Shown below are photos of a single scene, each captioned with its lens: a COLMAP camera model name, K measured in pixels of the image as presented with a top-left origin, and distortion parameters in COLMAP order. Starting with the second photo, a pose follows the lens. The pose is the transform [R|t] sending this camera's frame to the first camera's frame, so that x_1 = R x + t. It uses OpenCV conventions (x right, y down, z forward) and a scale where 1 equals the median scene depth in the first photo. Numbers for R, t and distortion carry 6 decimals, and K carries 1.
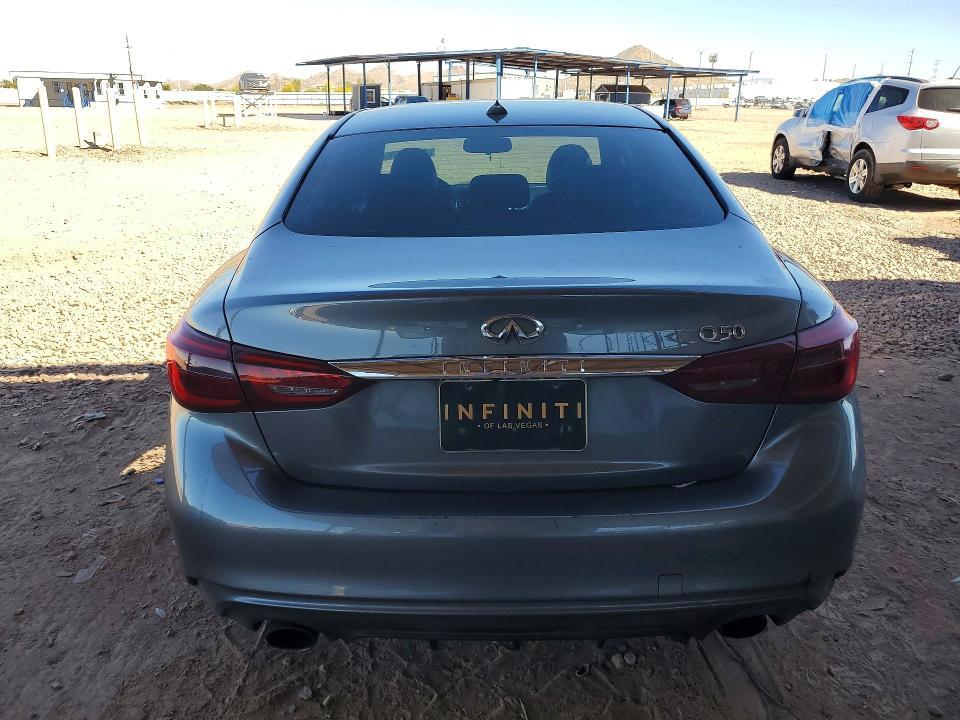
lens RADIAL K [[752.9, 0, 480.0], [0, 752.9, 355.5], [0, 0, 1]] dist [0.009293, 0.004876]
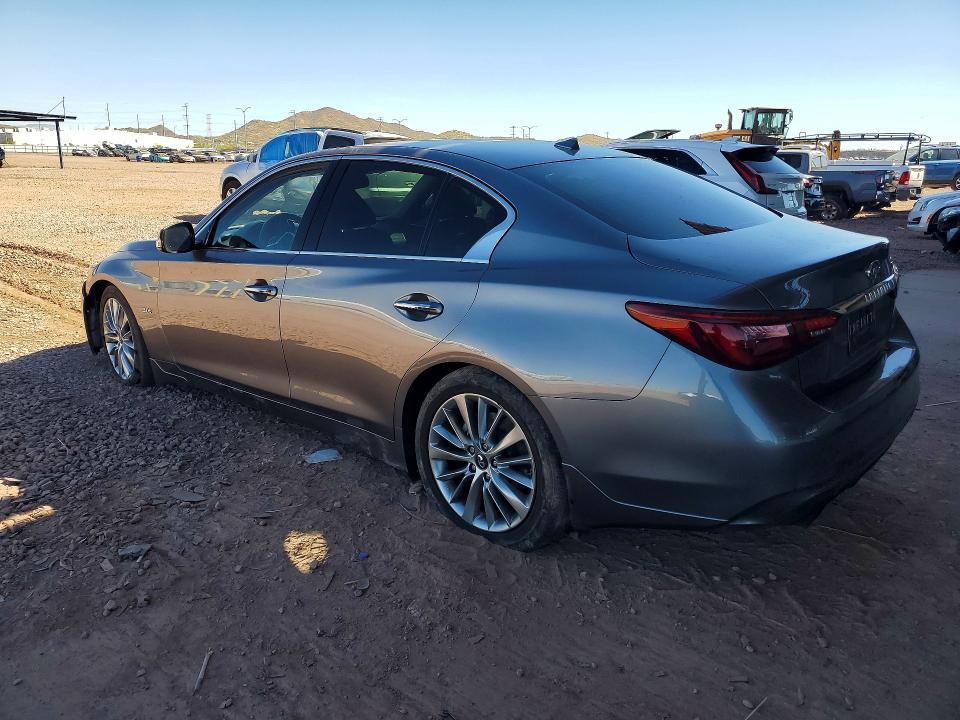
lens RADIAL K [[752.9, 0, 481.9], [0, 752.9, 361.7], [0, 0, 1]] dist [0.009293, 0.004876]
pose [[0.651459, -0.198938, 0.732137, -0.879572], [0.235874, 0.970295, 0.053768, -0.065777], [-0.721086, 0.137664, 0.679032, 0.249612]]
